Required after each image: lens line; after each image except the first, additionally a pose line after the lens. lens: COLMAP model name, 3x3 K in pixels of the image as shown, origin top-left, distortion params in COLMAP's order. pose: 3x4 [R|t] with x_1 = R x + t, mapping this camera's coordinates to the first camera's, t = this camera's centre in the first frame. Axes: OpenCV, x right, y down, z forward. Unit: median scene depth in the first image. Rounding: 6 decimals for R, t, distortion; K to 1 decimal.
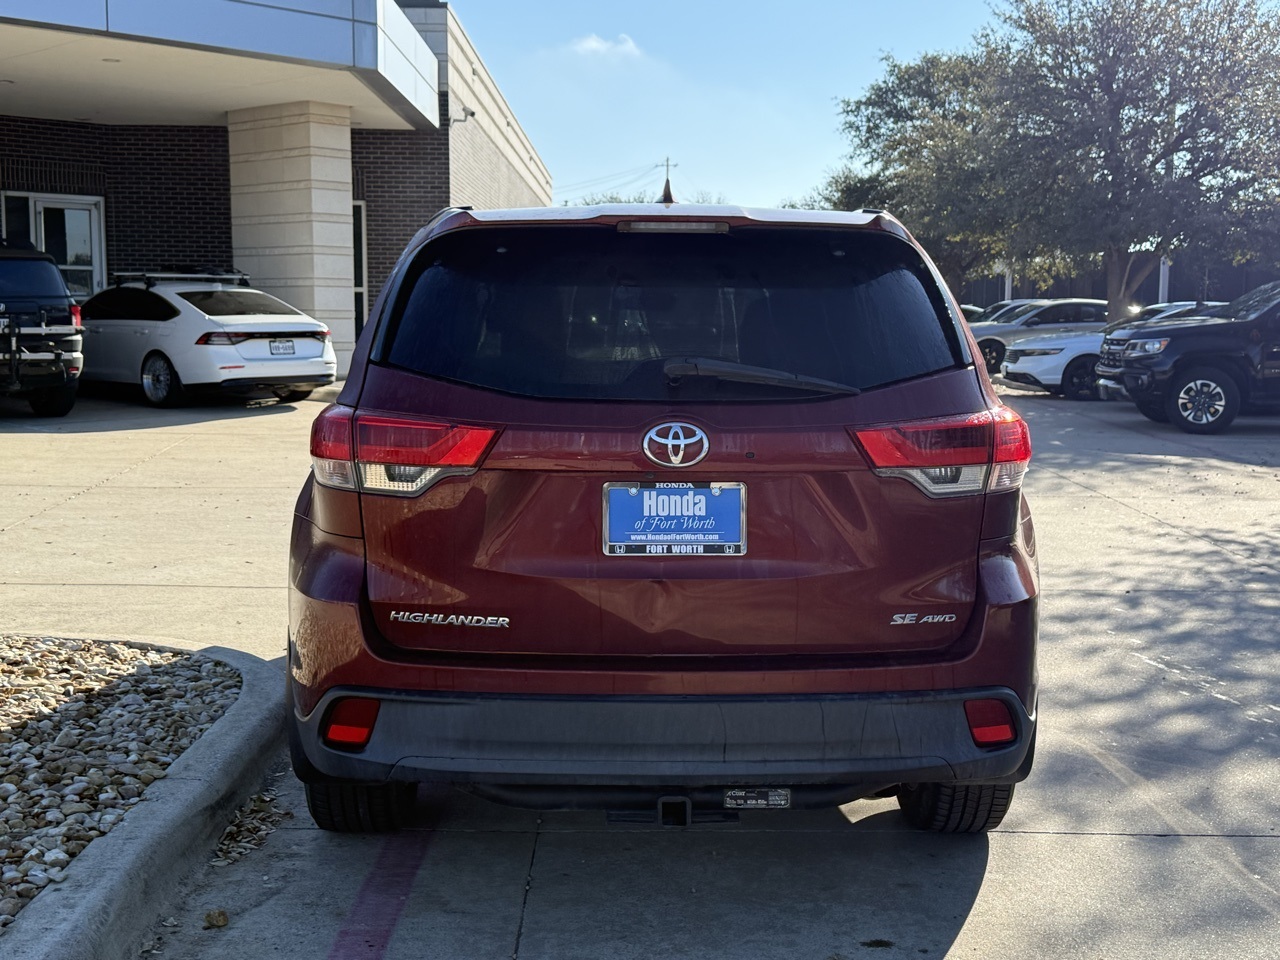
lens RADIAL K [[1584.8, 0, 640.5], [0, 1584.8, 482.9], [0, 0, 1]] dist [0.107131, 0.000000]
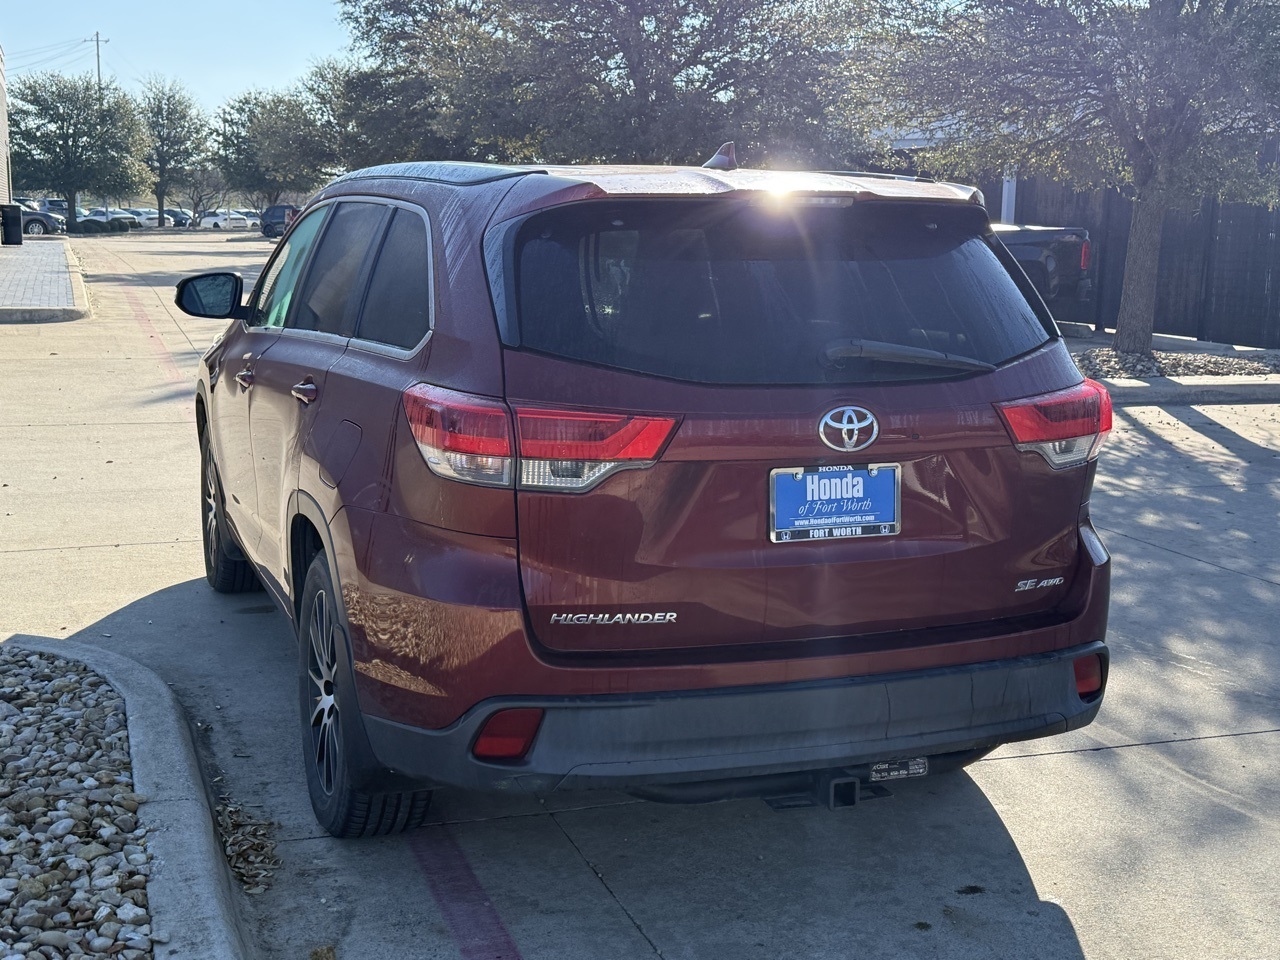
lens RADIAL K [[1584.8, 0, 644.4], [0, 1584.8, 475.8], [0, 0, 1]] dist [0.107131, 0.000000]
pose [[0.944860, -0.046617, 0.324138, -0.405581], [0.026802, 0.997504, 0.065330, -0.060697], [-0.326375, -0.053040, 0.943751, 0.100489]]
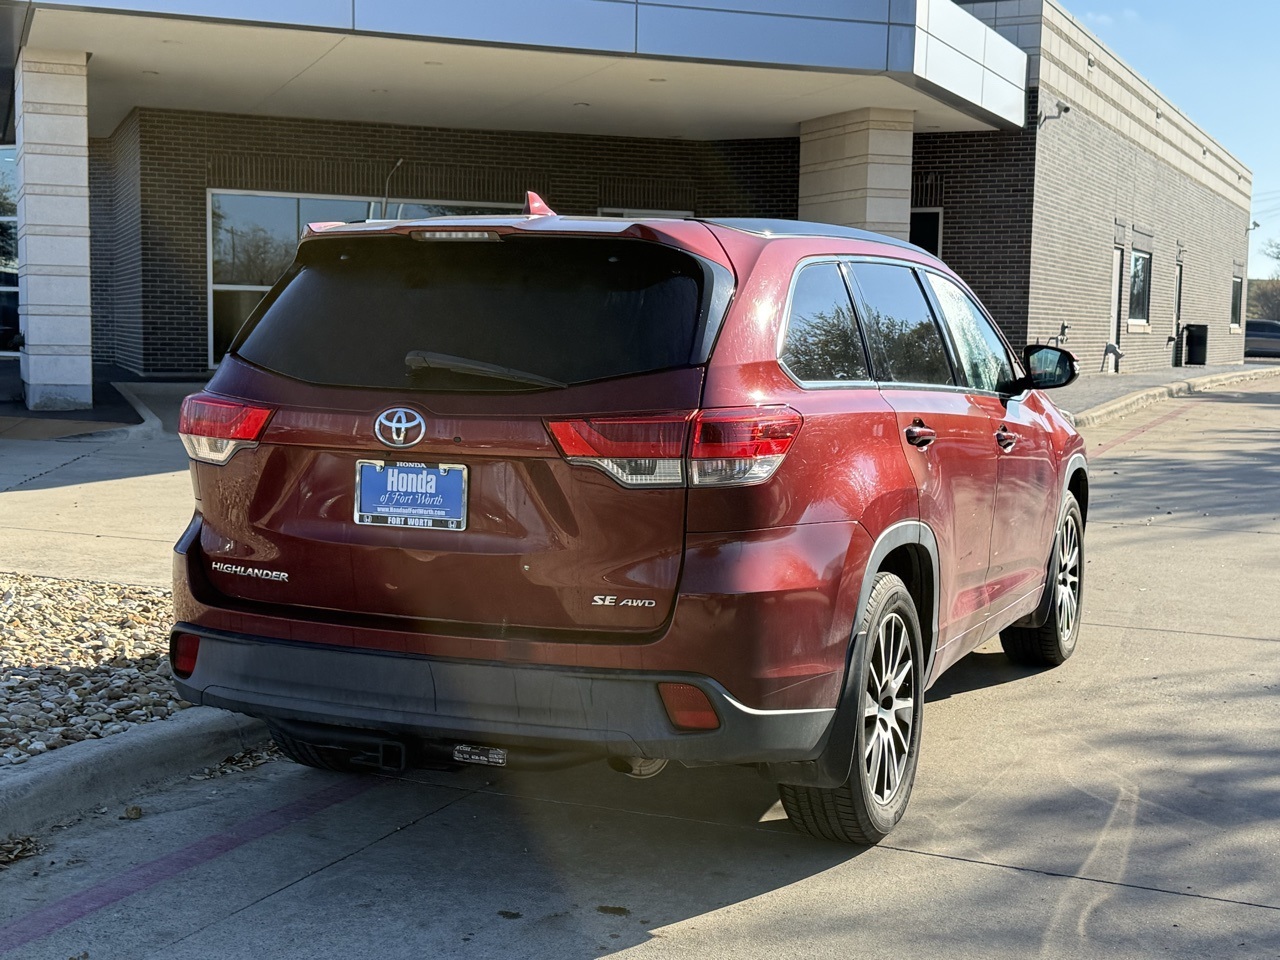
lens RADIAL K [[1719.8, 0, 647.6], [0, 1719.8, 476.7], [0, 0, 1]] dist [0.110604, 0.000000]
pose [[0.911934, 0.045595, -0.407795, 0.659184], [-0.053874, 0.998509, -0.008836, 0.011521], [0.406784, 0.030028, 0.913031, -0.044378]]
